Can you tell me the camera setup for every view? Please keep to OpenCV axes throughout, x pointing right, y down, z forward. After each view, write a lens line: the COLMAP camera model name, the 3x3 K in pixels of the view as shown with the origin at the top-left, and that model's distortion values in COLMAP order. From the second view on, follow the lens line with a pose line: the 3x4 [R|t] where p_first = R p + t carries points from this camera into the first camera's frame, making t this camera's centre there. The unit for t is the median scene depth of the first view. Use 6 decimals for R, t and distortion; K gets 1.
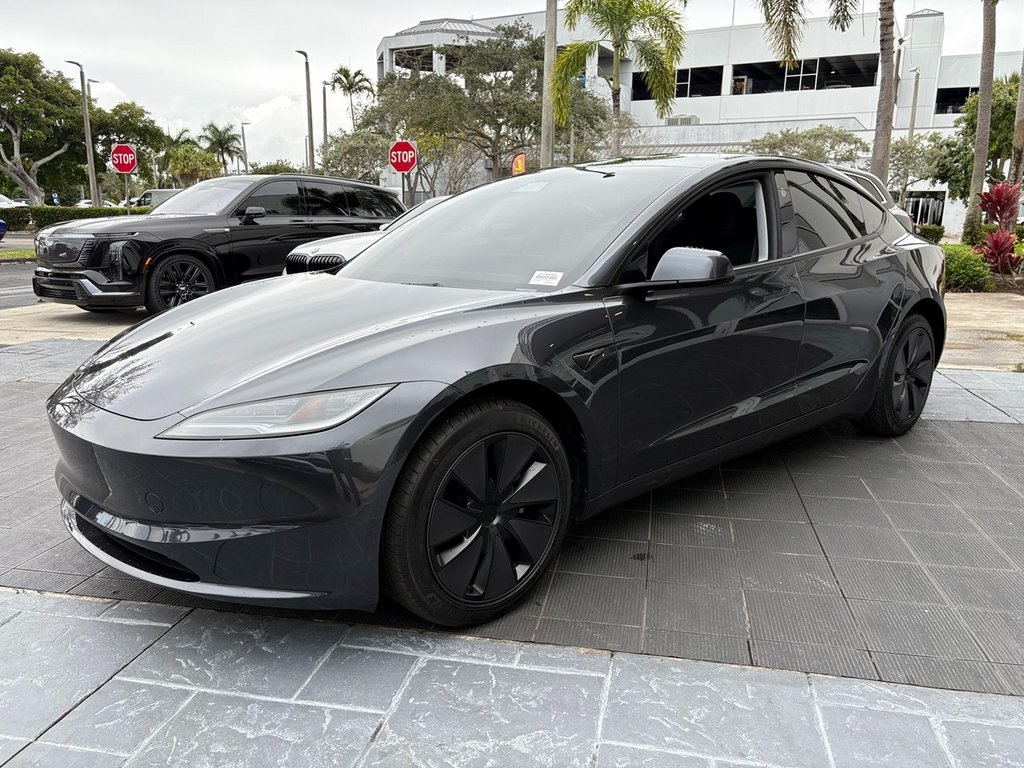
lens RADIAL K [[772.9, 0, 513.4], [0, 772.9, 398.3], [0, 0, 1]] dist [0.049963, -0.053764]
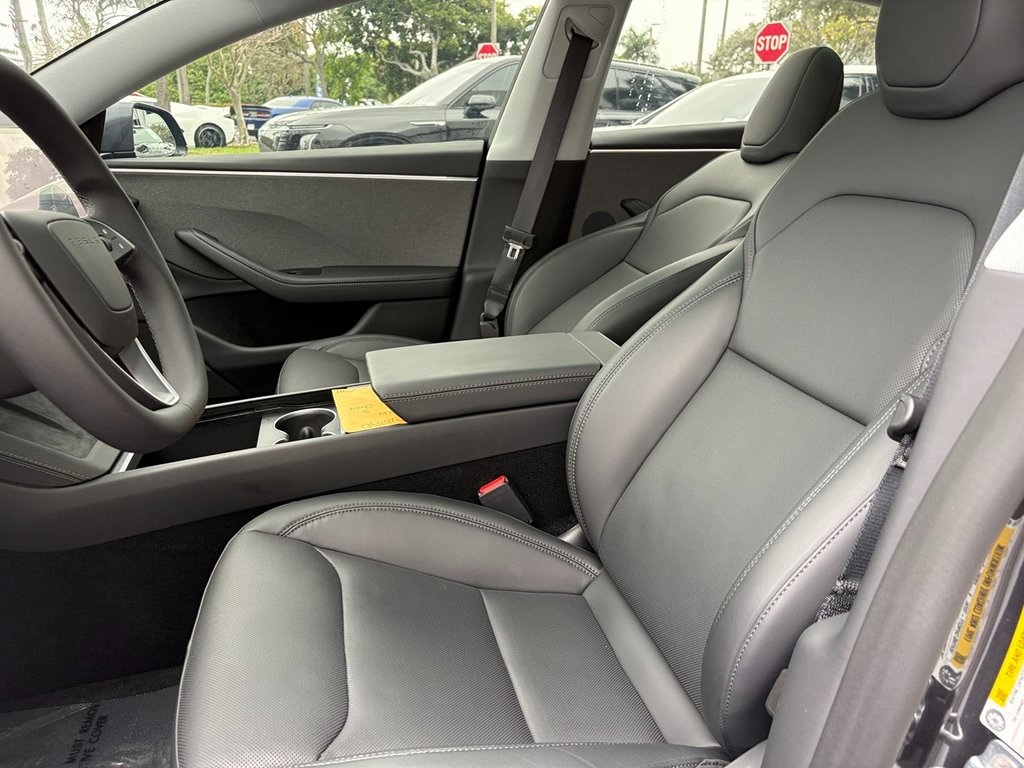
lens RADIAL K [[773.5, 0, 511.1], [0, 773.5, 385.3], [0, 0, 1]] dist [0.029426, -0.007967]
pose [[0.872275, 0.167194, -0.459547, 0.385587], [-0.124613, 0.984710, 0.121730, -0.186789], [0.472873, -0.048917, 0.879772, 1.043588]]
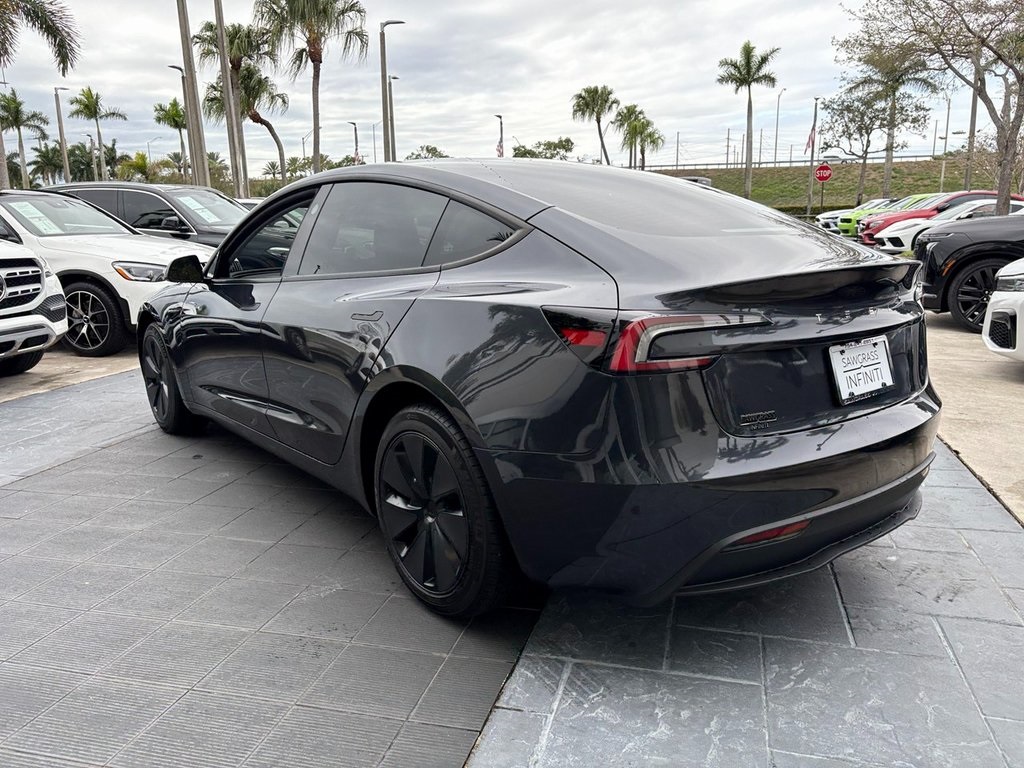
lens RADIAL K [[781.2, 0, 514.2], [0, 781.2, 378.2], [0, 0, 1]] dist [0.046049, -0.041236]
pose [[-0.053912, 0.202478, -0.977802, 1.639464], [-0.214773, 0.953956, 0.209382, -0.404806], [0.975175, 0.221294, -0.007943, 1.621755]]
